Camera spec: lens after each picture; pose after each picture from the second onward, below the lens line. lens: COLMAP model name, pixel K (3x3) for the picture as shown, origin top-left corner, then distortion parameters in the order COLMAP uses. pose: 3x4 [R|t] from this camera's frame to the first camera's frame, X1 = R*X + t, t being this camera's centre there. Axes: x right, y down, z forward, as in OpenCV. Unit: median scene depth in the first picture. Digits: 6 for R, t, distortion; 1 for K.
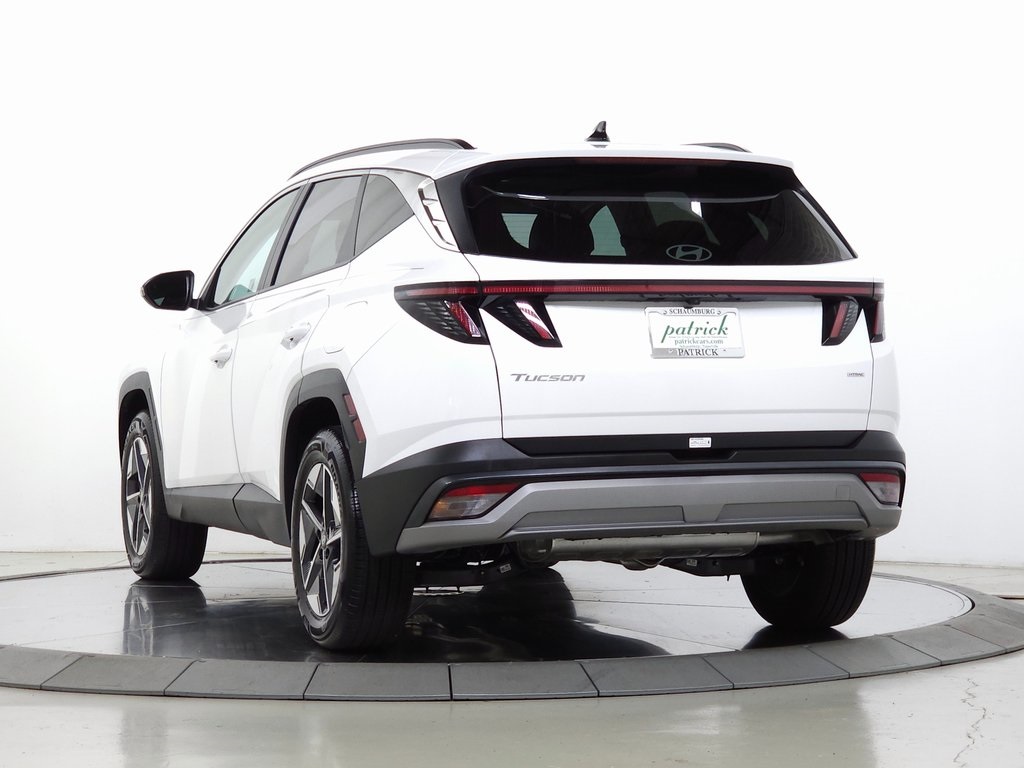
lens RADIAL K [[2530.6, 0, 513.2], [0, 2530.6, 384.1], [0, 0, 1]] dist [-0.403522, 0.000000]
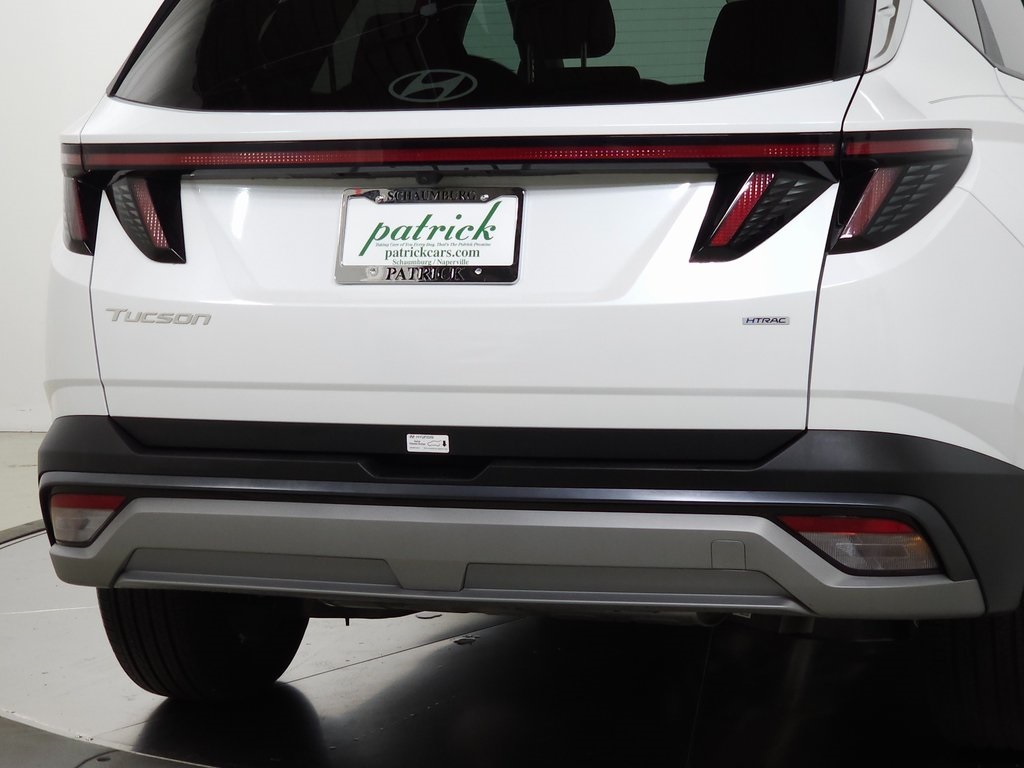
lens RADIAL K [[2530.6, 0, 514.5], [0, 2530.6, 378.8], [0, 0, 1]] dist [-0.403522, 0.000000]
pose [[0.794149, 0.057179, -0.605027, 0.409169], [0.006940, 0.994646, 0.103111, -0.045122], [0.607683, -0.086084, 0.789500, 0.586125]]
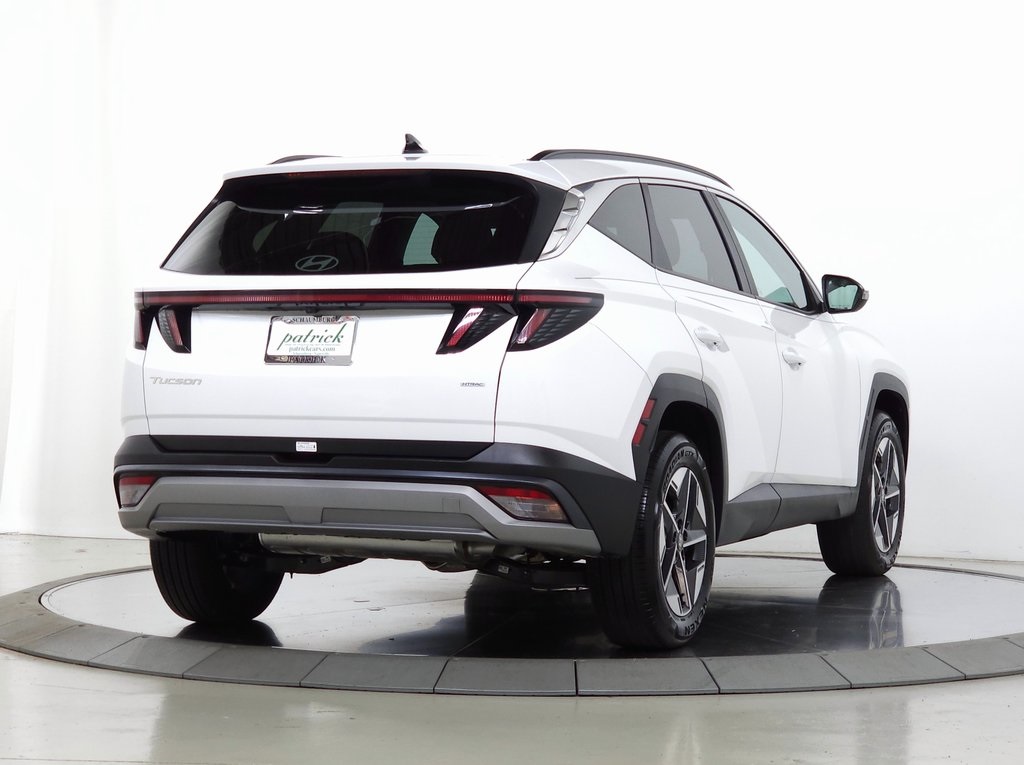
lens RADIAL K [[2530.6, 0, 510.9], [0, 2530.6, 384.6], [0, 0, 1]] dist [-0.403522, 0.000000]
pose [[0.738911, 0.021691, -0.673454, 0.828269], [-0.019049, 0.999755, 0.011301, -0.015486], [0.673534, 0.004478, 0.739143, 0.288853]]
